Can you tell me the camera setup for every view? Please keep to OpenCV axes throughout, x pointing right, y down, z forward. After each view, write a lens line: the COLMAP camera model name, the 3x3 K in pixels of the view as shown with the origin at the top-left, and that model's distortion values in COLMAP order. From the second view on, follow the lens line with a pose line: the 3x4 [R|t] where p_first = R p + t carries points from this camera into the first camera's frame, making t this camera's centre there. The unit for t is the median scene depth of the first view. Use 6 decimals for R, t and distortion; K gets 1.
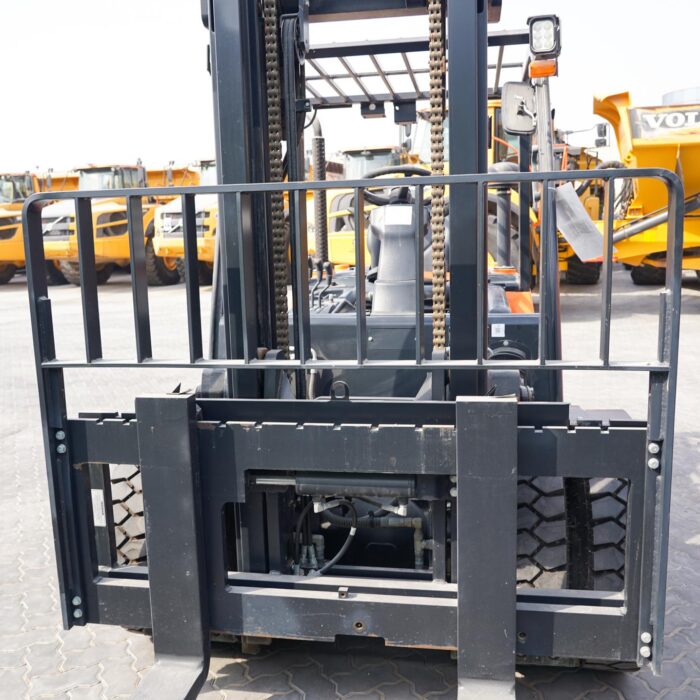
lens RADIAL K [[710.6, 0, 350.9], [0, 710.6, 345.8], [0, 0, 1]] dist [-0.036927, 0.021338]
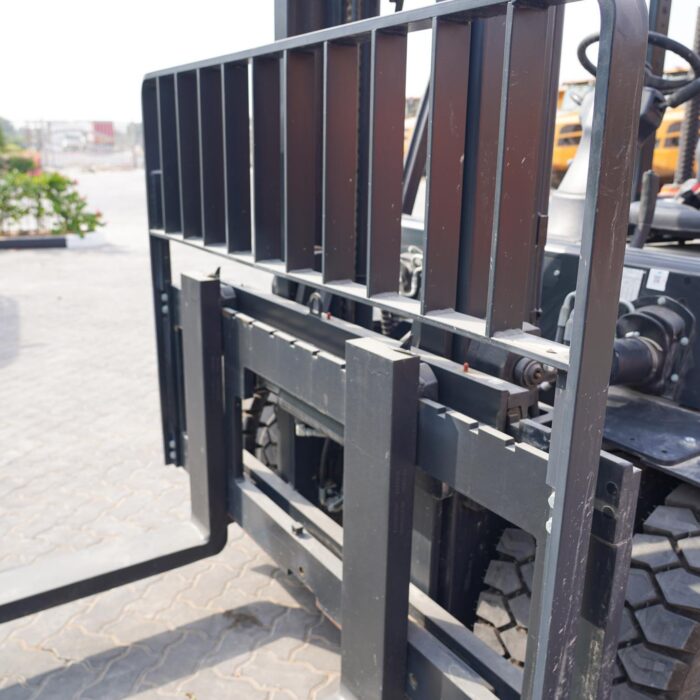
lens RADIAL K [[710.6, 0, 350.9], [0, 710.6, 345.8], [0, 0, 1]] dist [-0.036927, 0.021338]
pose [[0.681540, 0.233547, -0.693512, 0.573865], [-0.148513, 0.972126, 0.181423, -0.045765], [0.716552, -0.020651, 0.697228, 0.411556]]
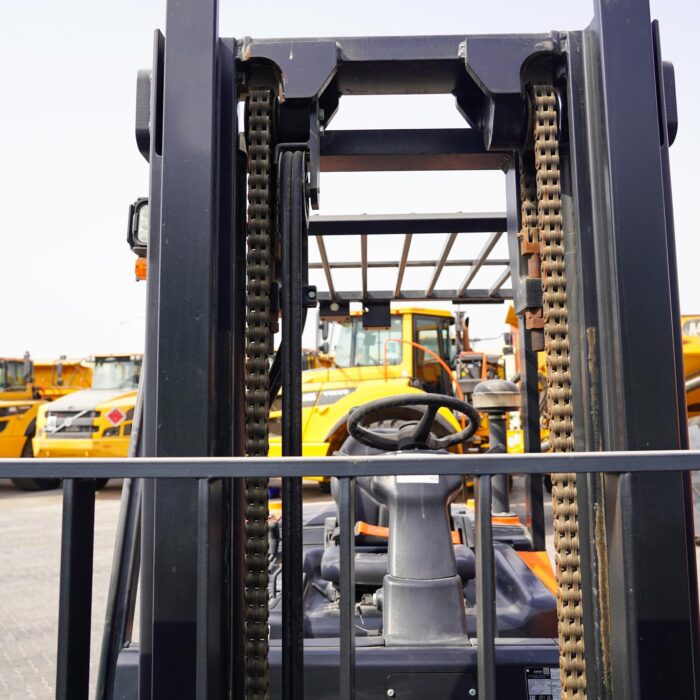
lens RADIAL K [[710.6, 0, 350.9], [0, 710.6, 345.8], [0, 0, 1]] dist [-0.036927, 0.021338]
pose [[0.989022, 0.032293, 0.144194, -0.115915], [0.008214, 0.962305, -0.271850, -0.151942], [-0.147538, 0.270050, 0.951476, 0.480680]]
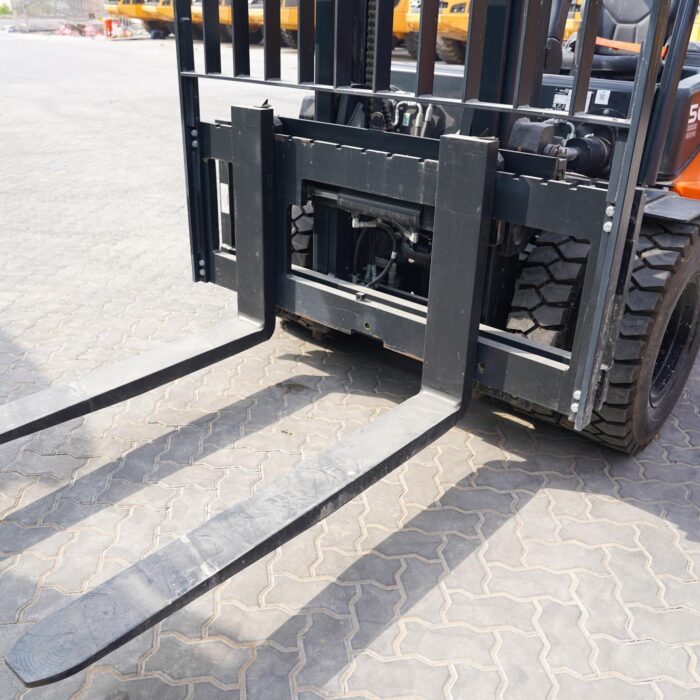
lens RADIAL K [[710.6, 0, 350.9], [0, 710.6, 345.8], [0, 0, 1]] dist [-0.036927, 0.021338]
pose [[0.856650, 0.262989, -0.443832, 0.509590], [-0.131015, 0.943007, 0.305897, 0.057567], [0.498984, -0.203899, 0.842283, -0.040897]]
